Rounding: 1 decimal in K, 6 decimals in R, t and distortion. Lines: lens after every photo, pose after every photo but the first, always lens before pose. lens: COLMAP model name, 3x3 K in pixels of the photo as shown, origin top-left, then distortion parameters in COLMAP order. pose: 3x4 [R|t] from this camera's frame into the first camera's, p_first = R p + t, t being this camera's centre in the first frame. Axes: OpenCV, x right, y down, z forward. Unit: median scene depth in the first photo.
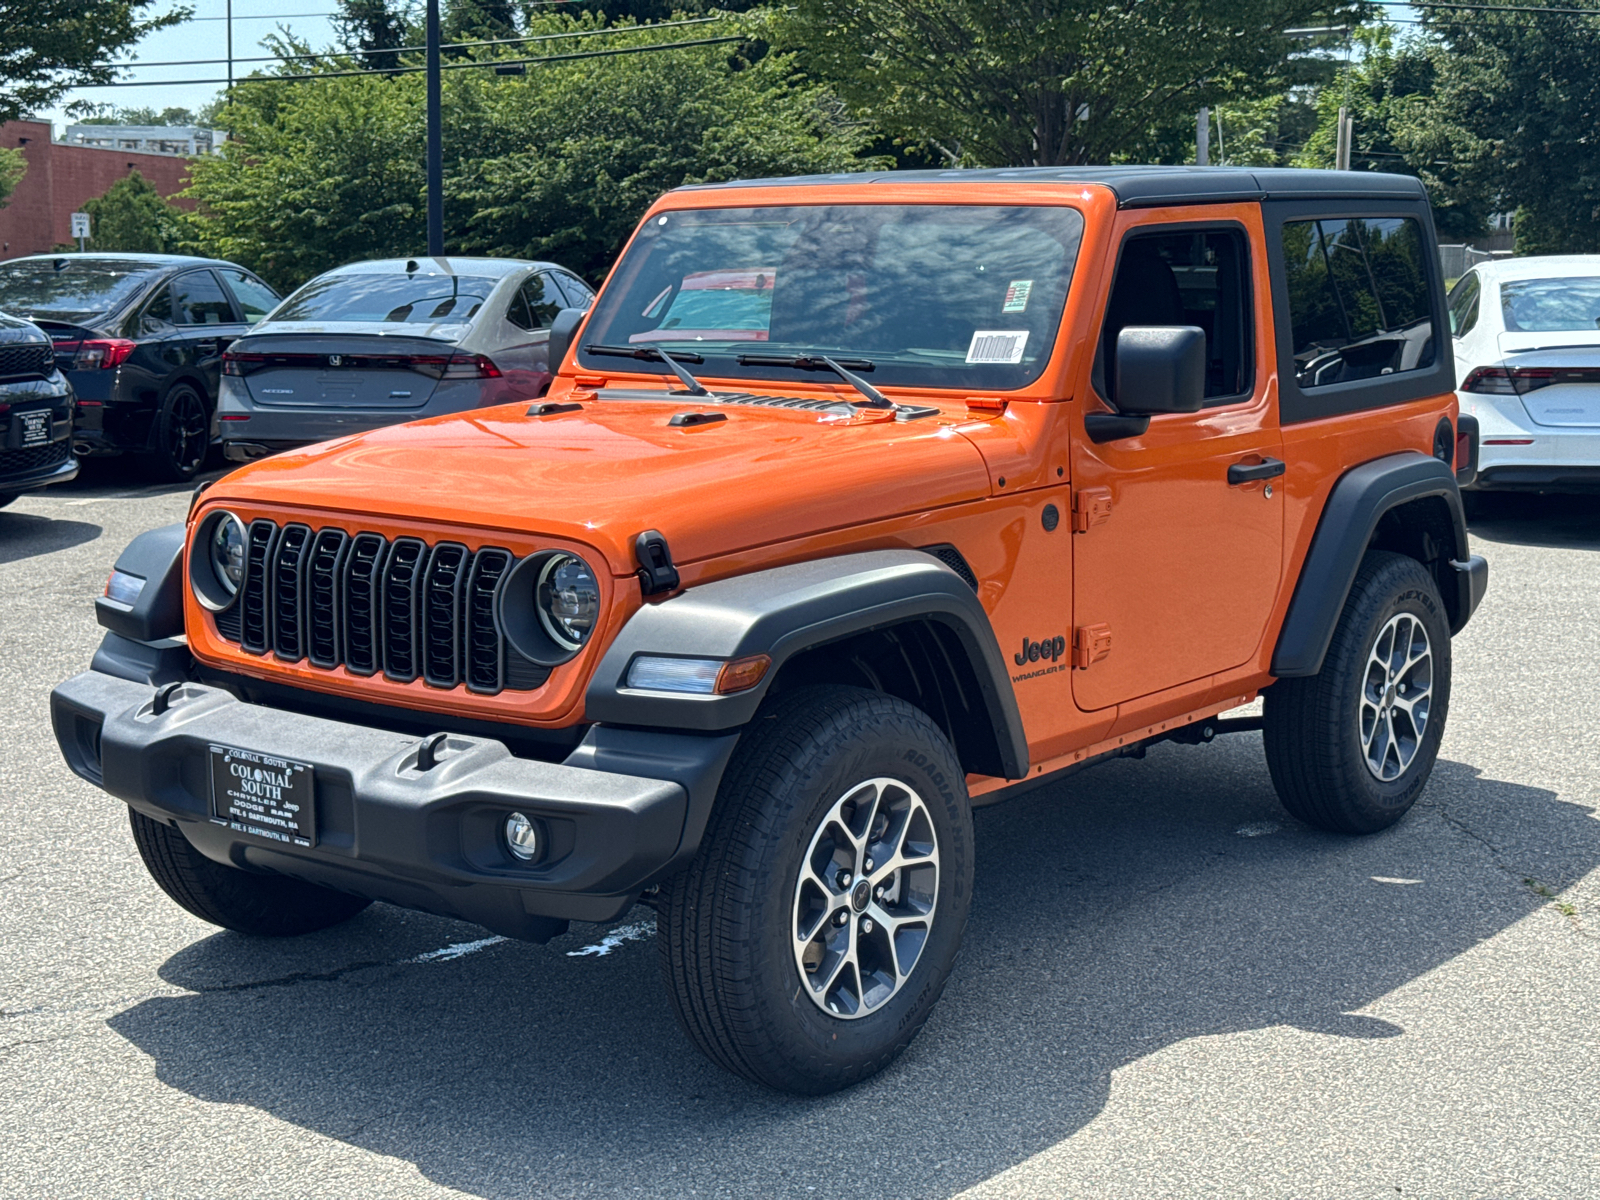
lens RADIAL K [[2352.8, 0, 836.9], [0, 2352.8, 603.7], [0, 0, 1]] dist [0.068764, 0.000000]
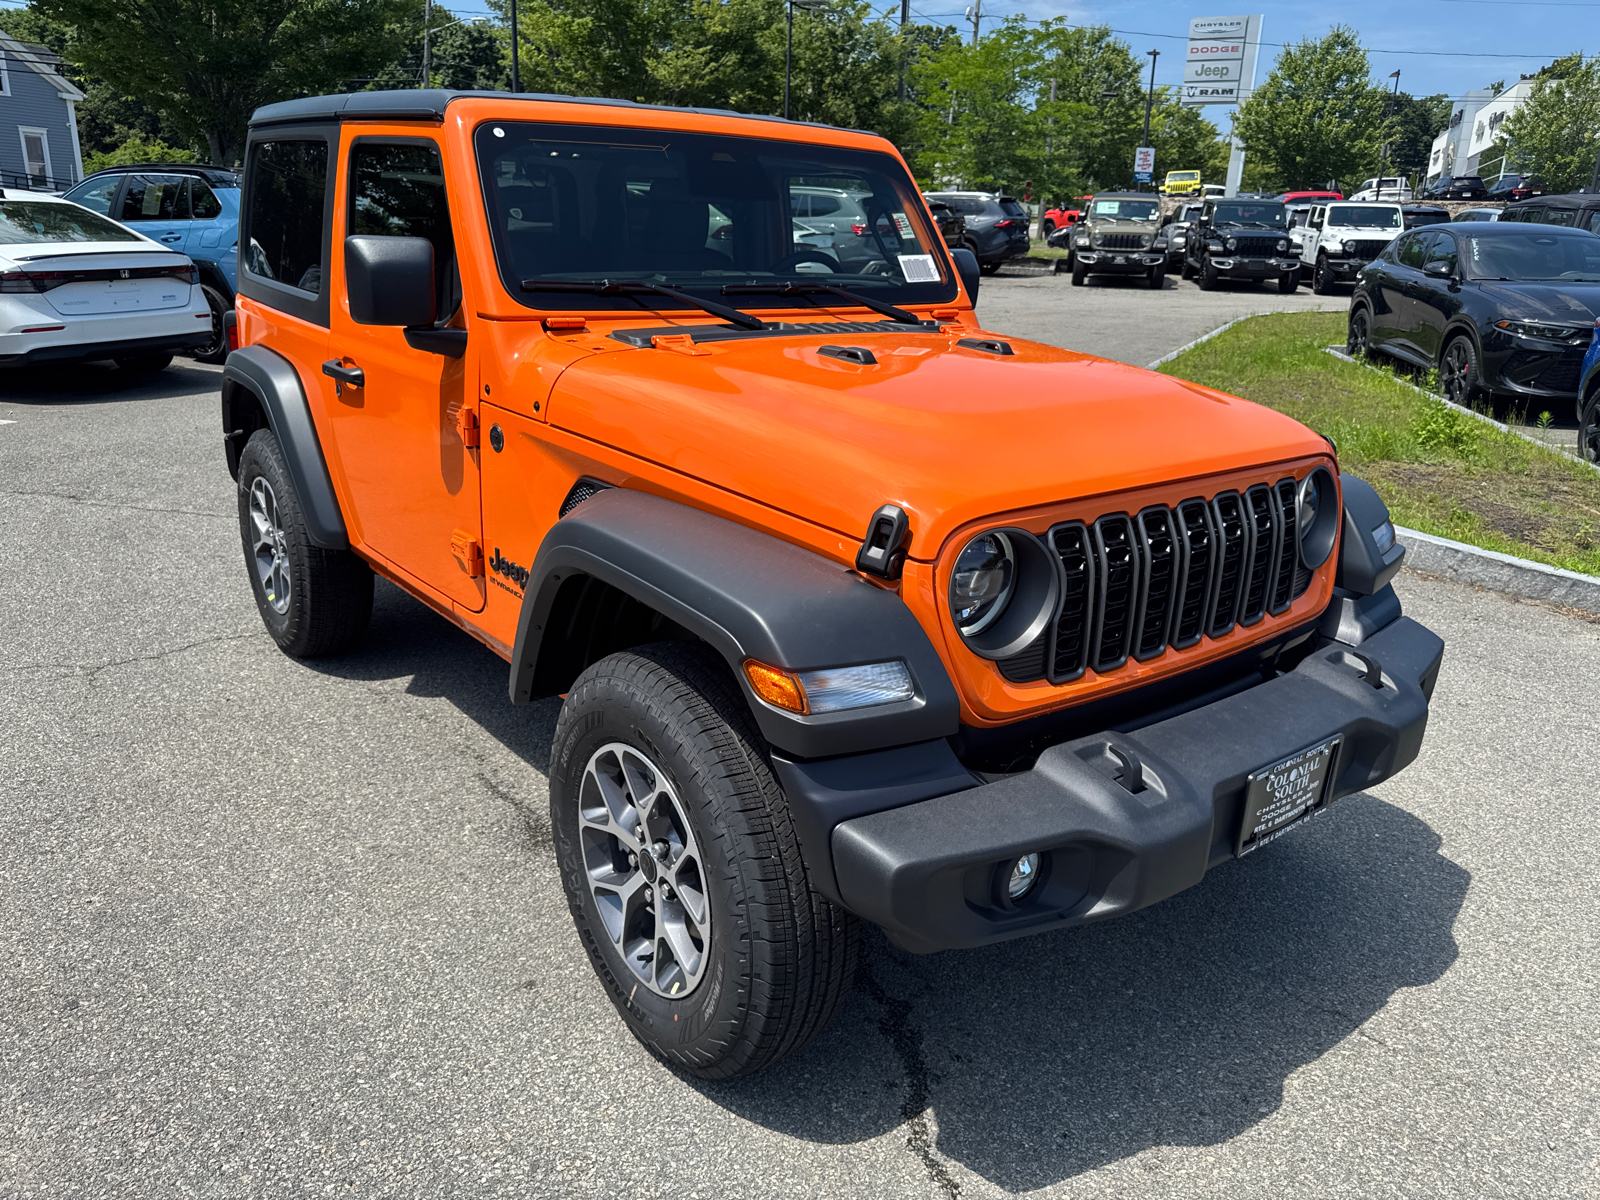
lens RADIAL K [[1179.0, 0, 802.6], [0, 1179.0, 607.9], [0, 0, 1]] dist [0.021728, -0.031864]
pose [[0.225771, -0.305312, 0.925101, -0.602275], [0.118879, 0.951157, 0.284899, -0.124709], [-0.966900, 0.045653, 0.251039, 0.918768]]
